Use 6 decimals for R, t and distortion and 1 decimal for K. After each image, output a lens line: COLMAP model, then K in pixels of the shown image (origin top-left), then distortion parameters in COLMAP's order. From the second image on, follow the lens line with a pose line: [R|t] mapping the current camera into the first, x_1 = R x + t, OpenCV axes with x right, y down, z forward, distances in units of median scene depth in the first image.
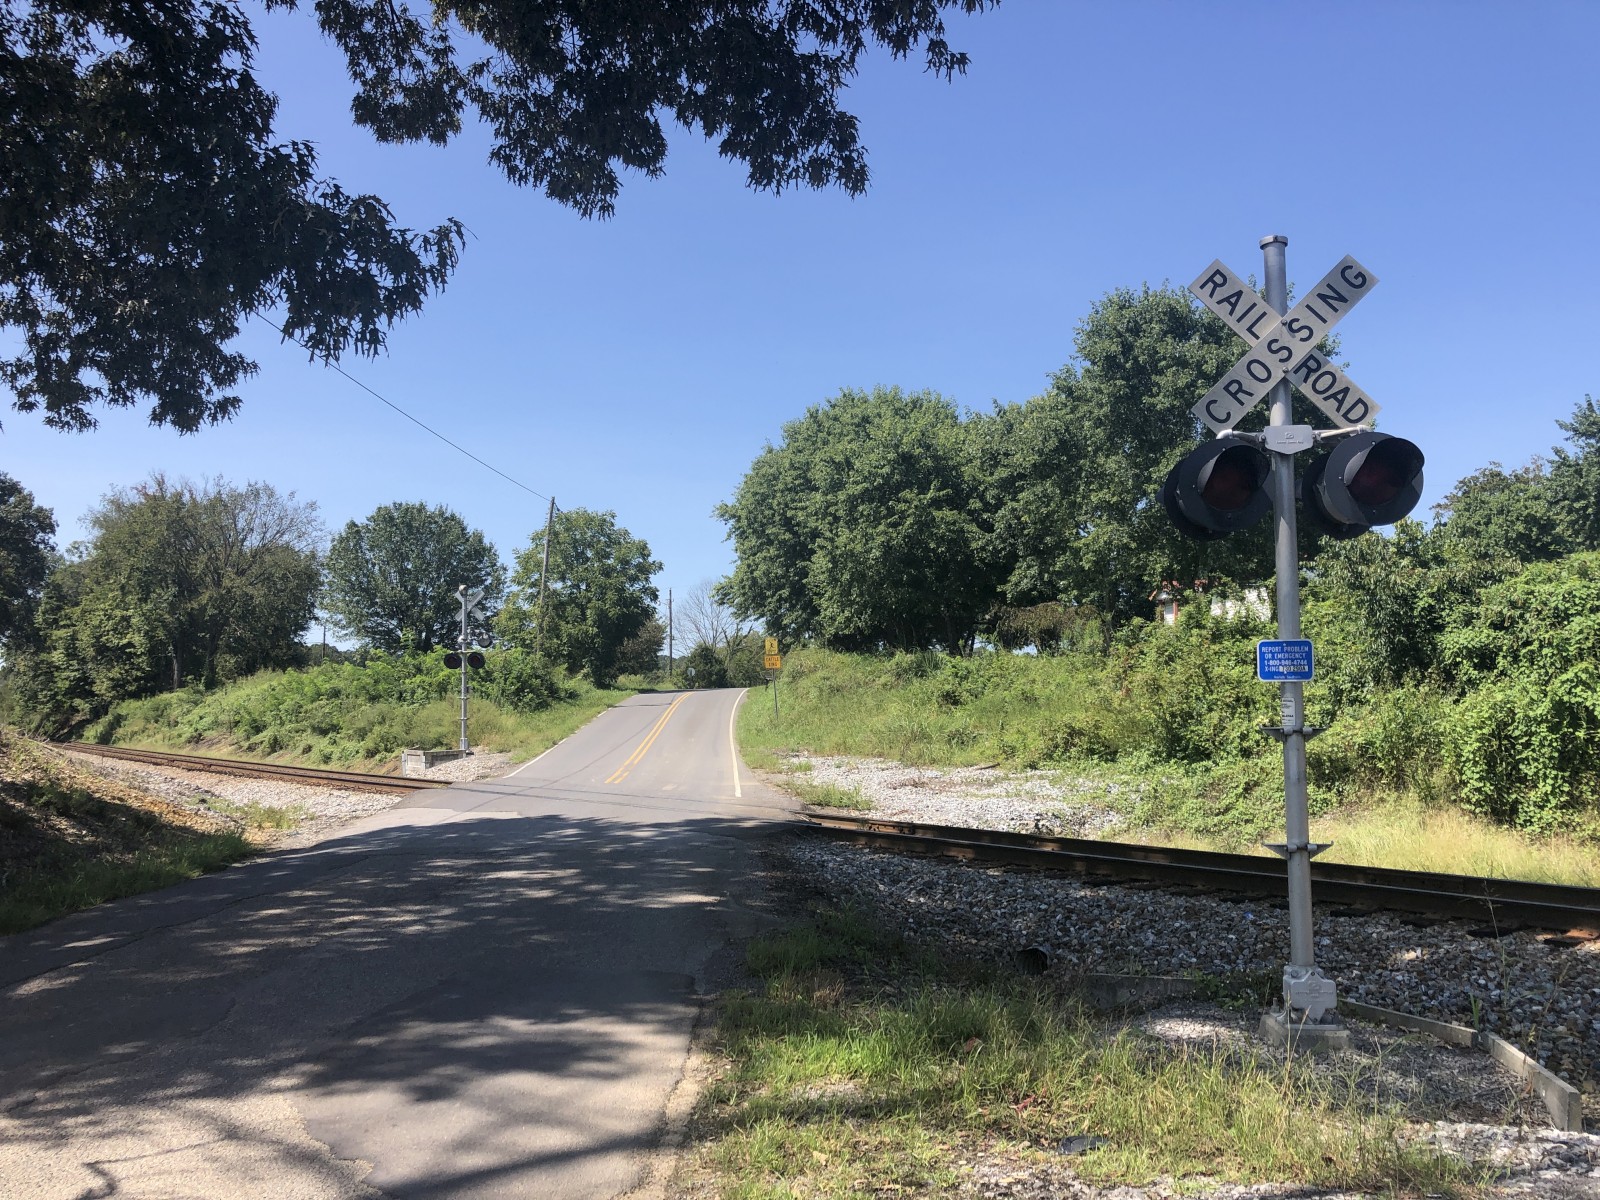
lens RADIAL K [[1310.6, 0, 856.4], [0, 1310.6, 561.2], [0, 0, 1]] dist [0.081534, -0.101958]
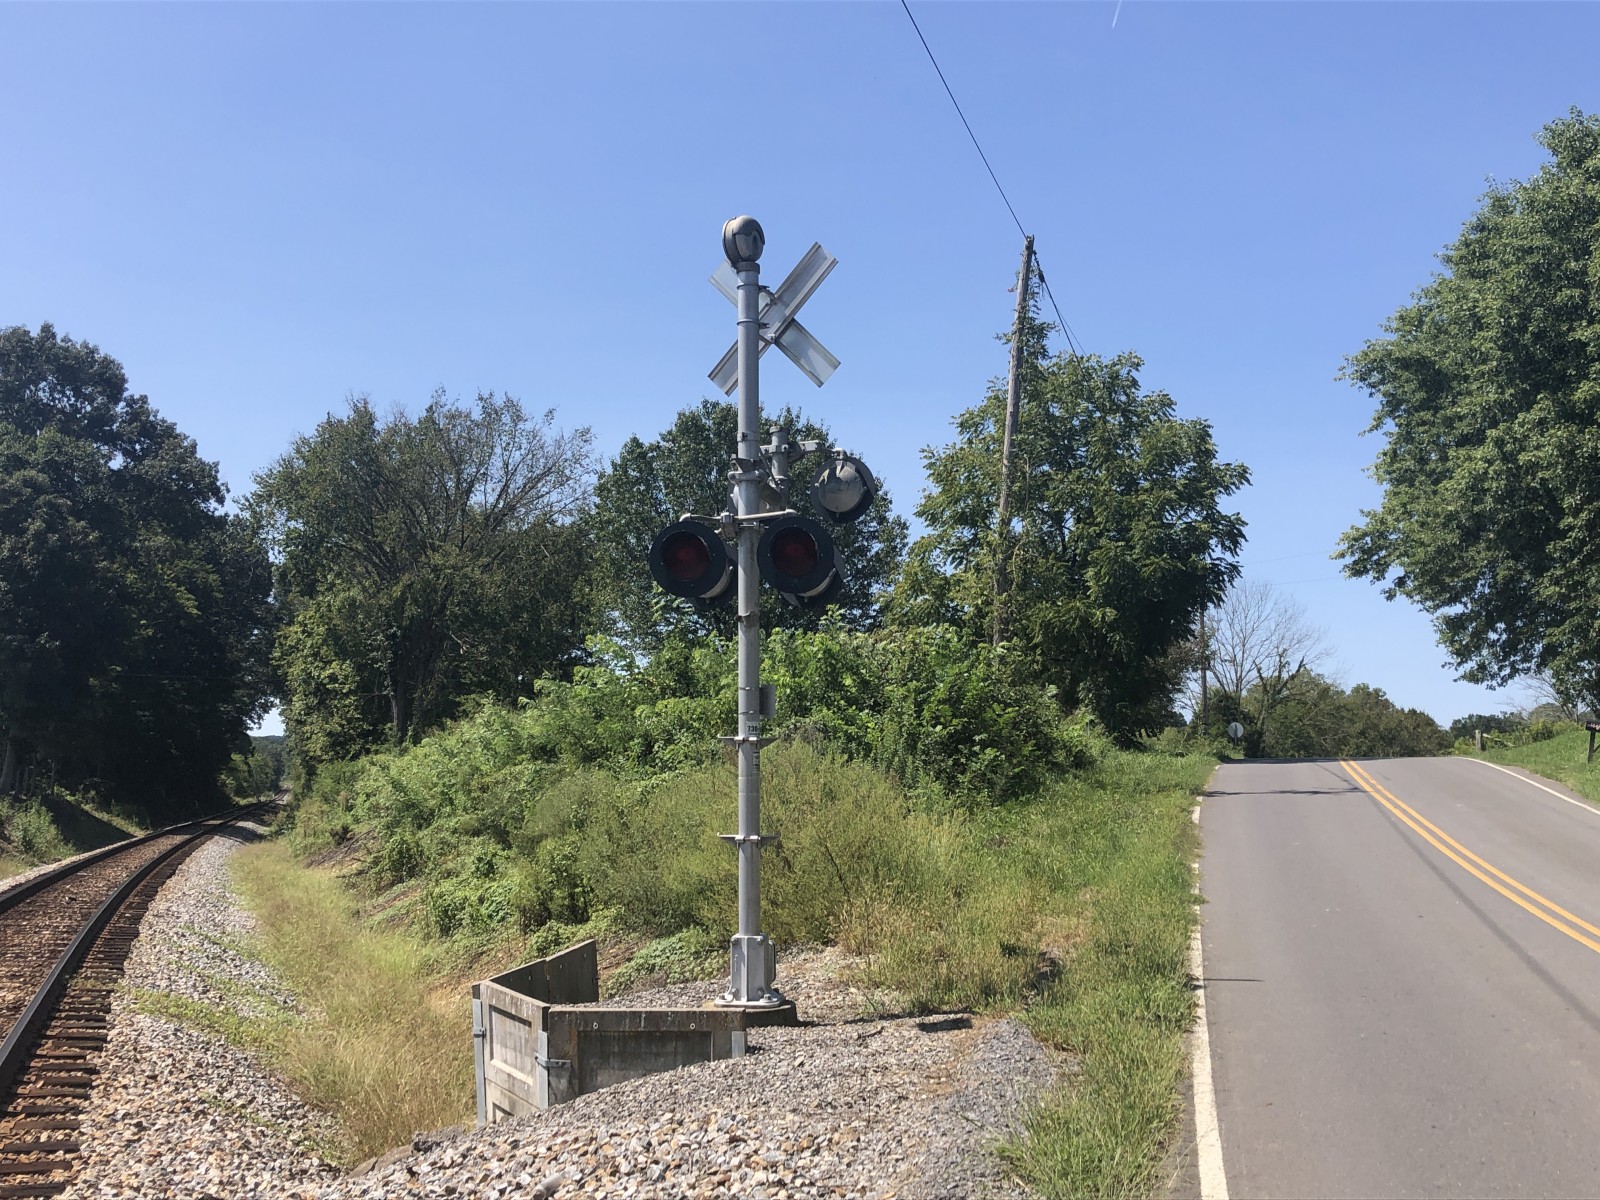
lens RADIAL K [[1766.8, 0, 790.7], [0, 1766.8, 589.0], [0, 0, 1]] dist [0.205114, -0.722991]
pose [[0.948354, -0.019855, -0.316591, -0.157890], [0.019165, 0.999802, -0.005293, 0.063844], [0.316634, -0.001048, 0.948547, 0.578392]]
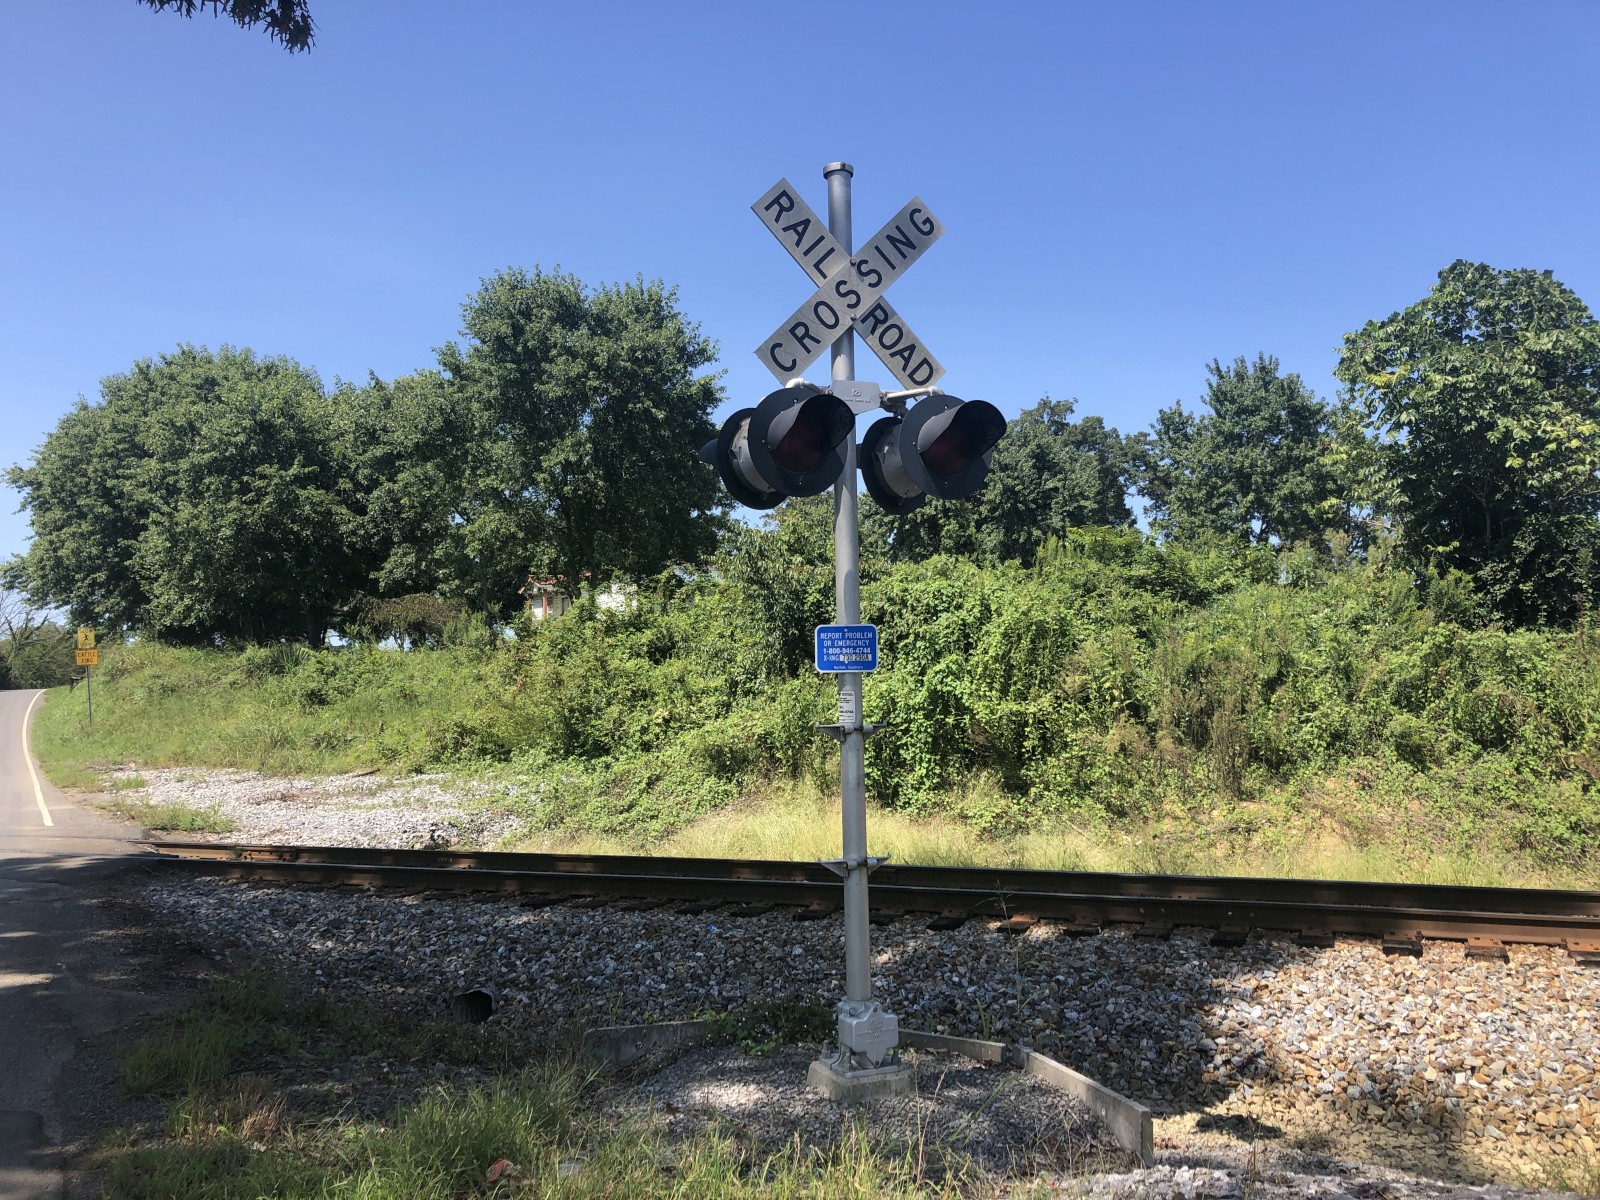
lens RADIAL K [[1267.6, 0, 760.2], [0, 1267.6, 568.5], [0, 0, 1]] dist [0.076104, -0.088468]
pose [[0.905147, 0.028961, 0.424111, -0.031700], [-0.031814, 0.999494, -0.000354, 0.008995], [-0.423907, -0.013172, 0.905610, 0.100998]]
